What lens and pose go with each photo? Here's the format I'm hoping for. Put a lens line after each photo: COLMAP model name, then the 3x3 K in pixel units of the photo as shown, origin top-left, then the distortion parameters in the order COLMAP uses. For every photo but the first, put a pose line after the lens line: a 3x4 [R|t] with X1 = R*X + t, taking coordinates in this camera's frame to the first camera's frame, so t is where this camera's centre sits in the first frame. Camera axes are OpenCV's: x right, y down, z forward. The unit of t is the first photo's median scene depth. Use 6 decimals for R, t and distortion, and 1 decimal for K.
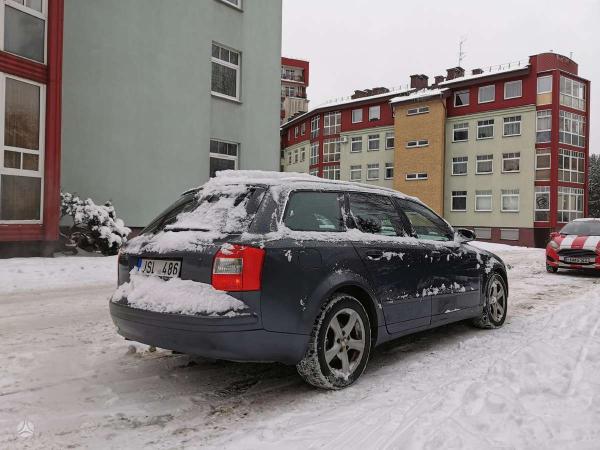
lens RADIAL K [[450.6, 0, 300.4], [0, 450.6, 225.2], [0, 0, 1]] dist [0.032763, -0.032787]
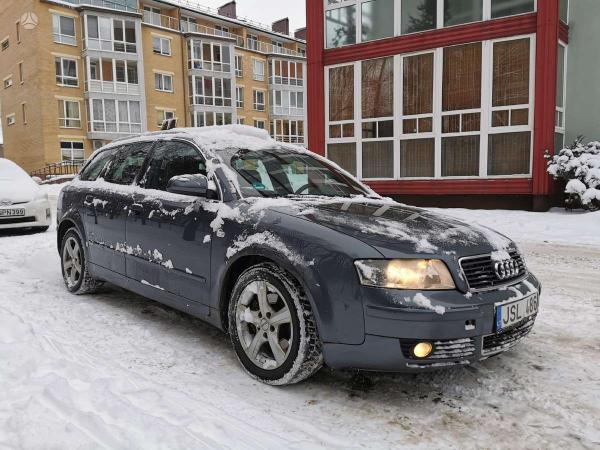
lens RADIAL K [[450.6, 0, 304.0], [0, 450.6, 222.8], [0, 0, 1]] dist [0.032763, -0.032787]
pose [[-0.012430, 0.076419, -0.996998, 0.454659], [0.011886, 0.997016, 0.076272, 0.013760], [0.999852, -0.010903, -0.013301, 0.536626]]
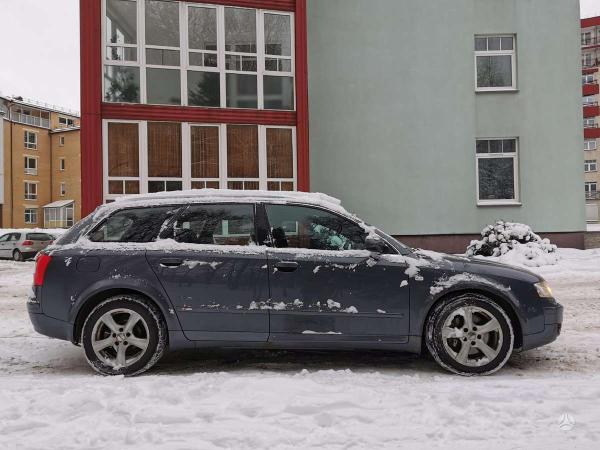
lens RADIAL K [[450.6, 0, 304.4], [0, 450.6, 224.8], [0, 0, 1]] dist [0.032763, -0.032787]
pose [[0.667110, -0.041012, -0.743829, 0.400692], [0.028203, 0.999158, -0.029796, 0.005590], [0.744425, -0.001101, 0.667705, 0.178609]]
